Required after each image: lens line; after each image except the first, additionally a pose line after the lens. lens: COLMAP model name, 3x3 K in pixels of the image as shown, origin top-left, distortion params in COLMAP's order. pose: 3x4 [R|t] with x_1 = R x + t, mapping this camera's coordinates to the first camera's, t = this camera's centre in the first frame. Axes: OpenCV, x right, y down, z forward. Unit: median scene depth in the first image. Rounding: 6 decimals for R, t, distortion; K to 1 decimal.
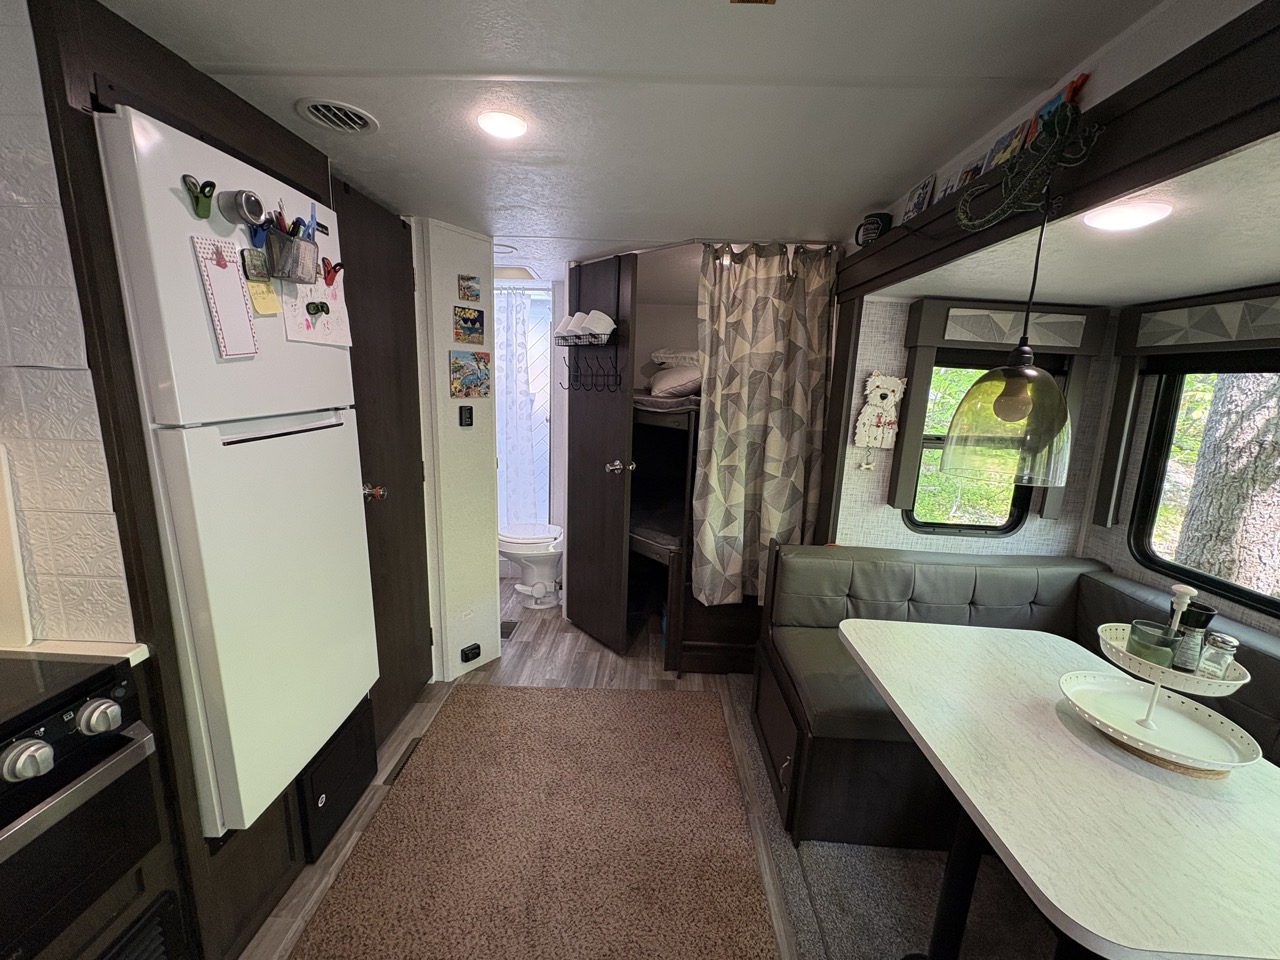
lens RADIAL K [[510.6, 0, 640.8], [0, 510.6, 479.5], [0, 0, 1]] dist [-0.001394, 0.000621]
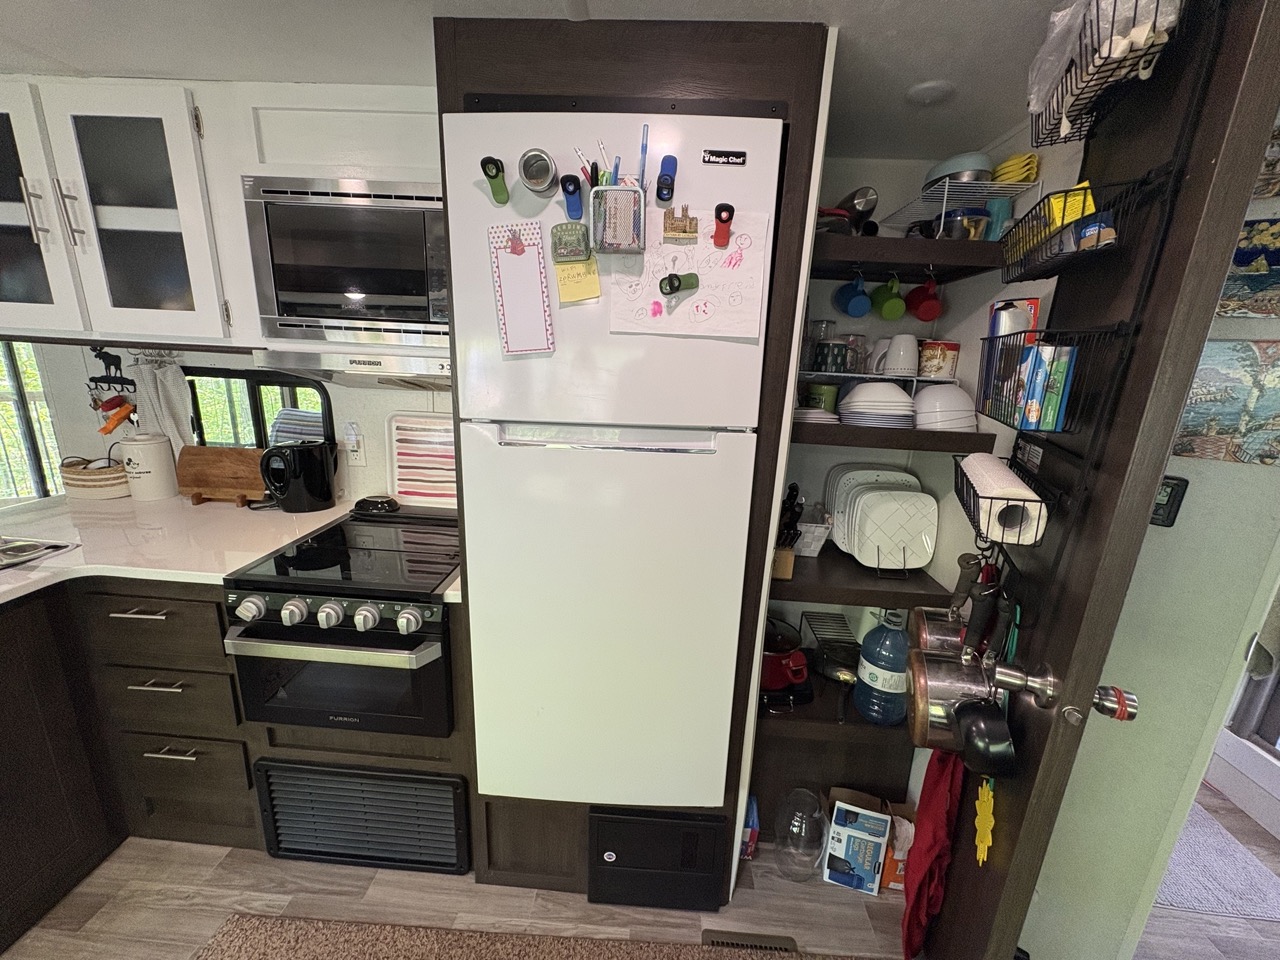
lens RADIAL K [[510.6, 0, 646.9], [0, 510.6, 480.0], [0, 0, 1]] dist [-0.001394, 0.000621]
pose [[-0.026123, 0.213580, -0.976576, 0.072022], [-0.237901, 0.947514, 0.213588, -0.143290], [0.970938, 0.237908, 0.026059, 0.653768]]
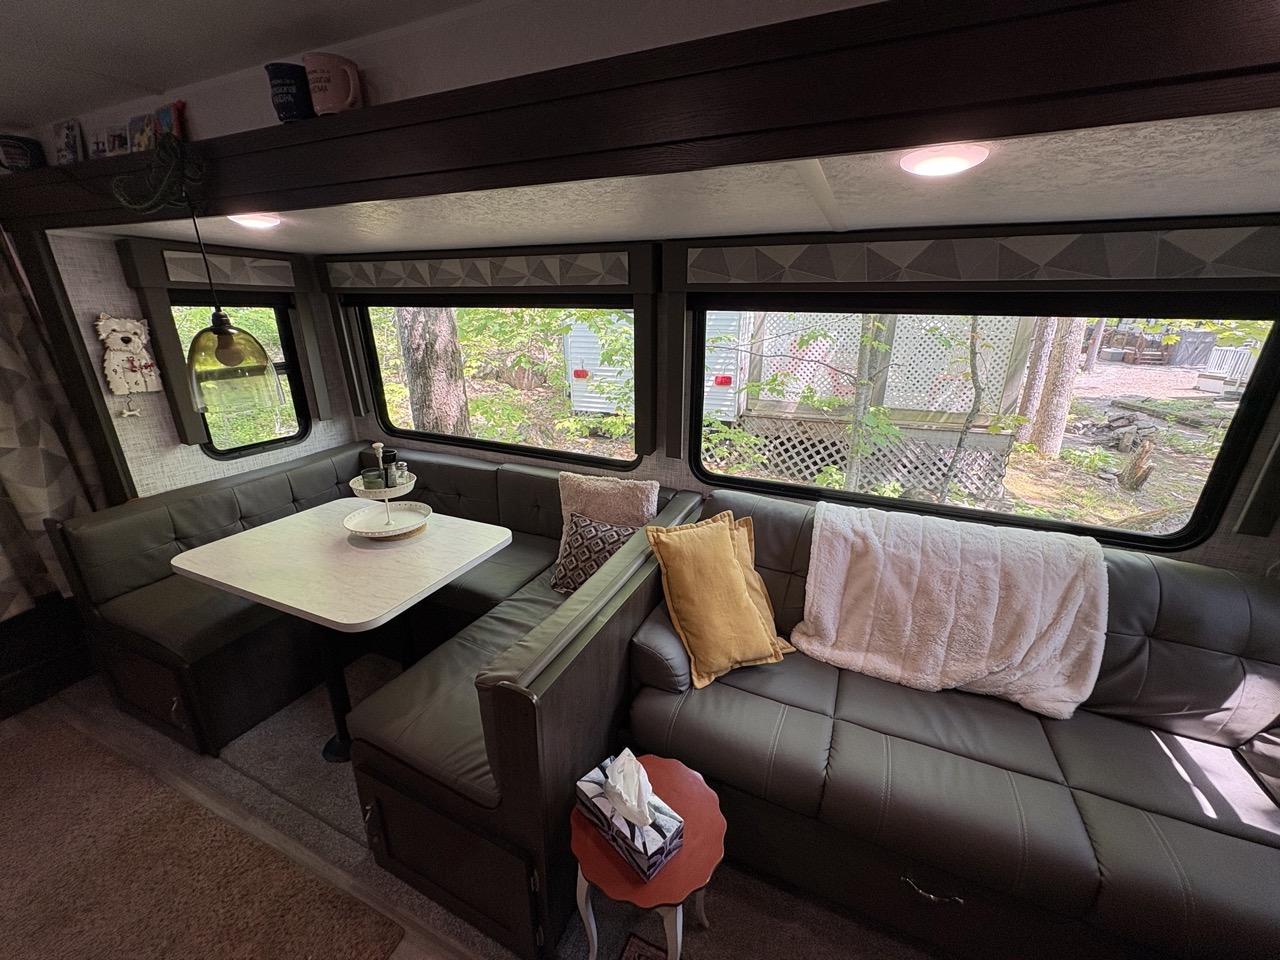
lens RADIAL K [[510.6, 0, 641.1], [0, 510.6, 479.7], [0, 0, 1]] dist [-0.001394, 0.000621]
pose [[0.383359, -0.341681, 0.858073, -0.074931], [0.188179, 0.938461, 0.289619, -0.006918], [-0.904226, 0.050443, 0.424065, -0.281739]]
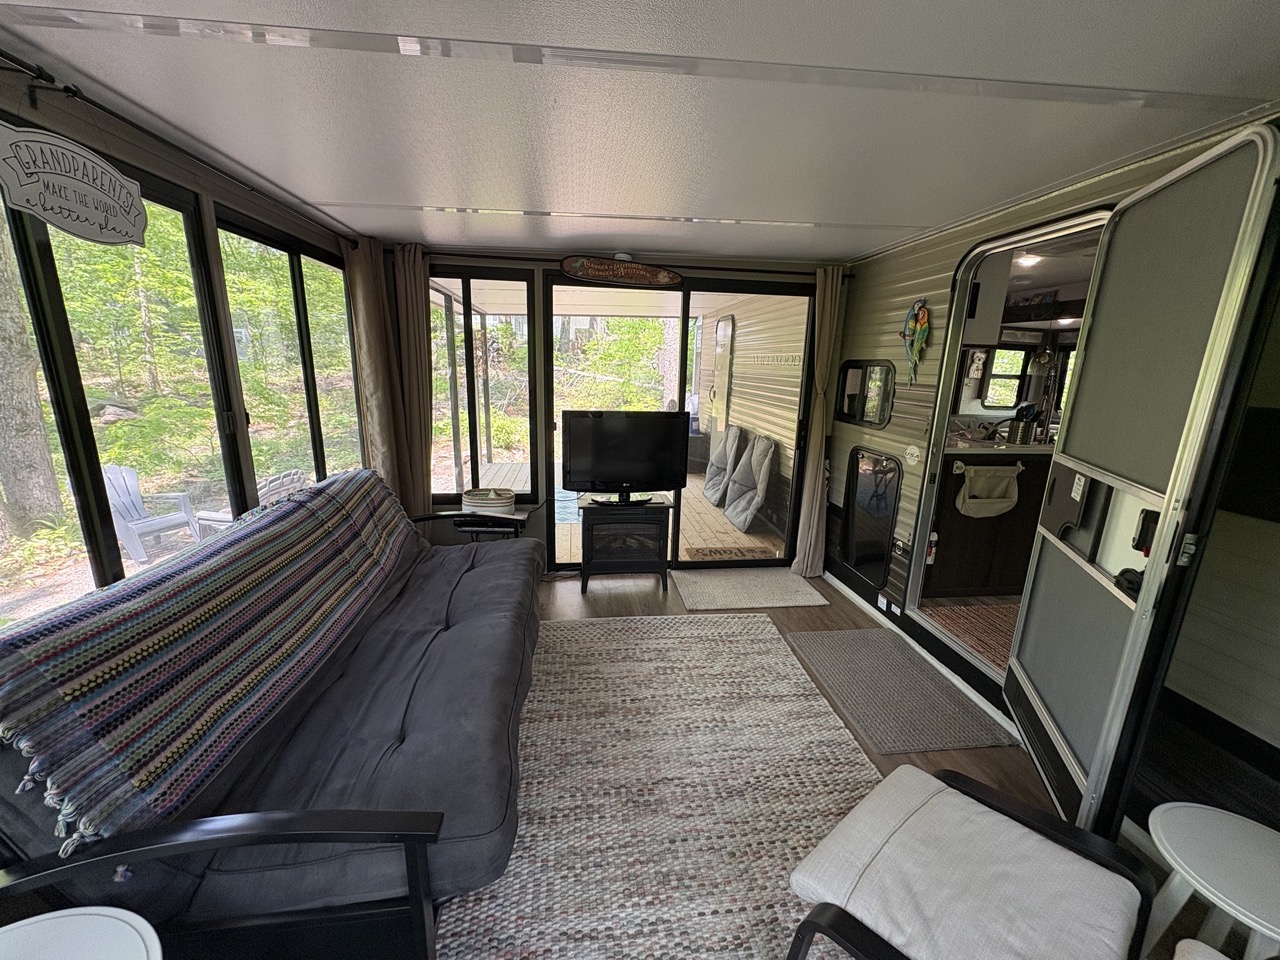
lens RADIAL K [[510.6, 0, 637.5], [0, 510.6, 481.5], [0, 0, 1]] dist [-0.001394, 0.000621]
pose [[0.989374, -0.045749, 0.138006, -1.728525], [0.038773, 0.997851, 0.052821, 0.274218], [-0.140126, -0.046909, 0.989022, -1.497222]]
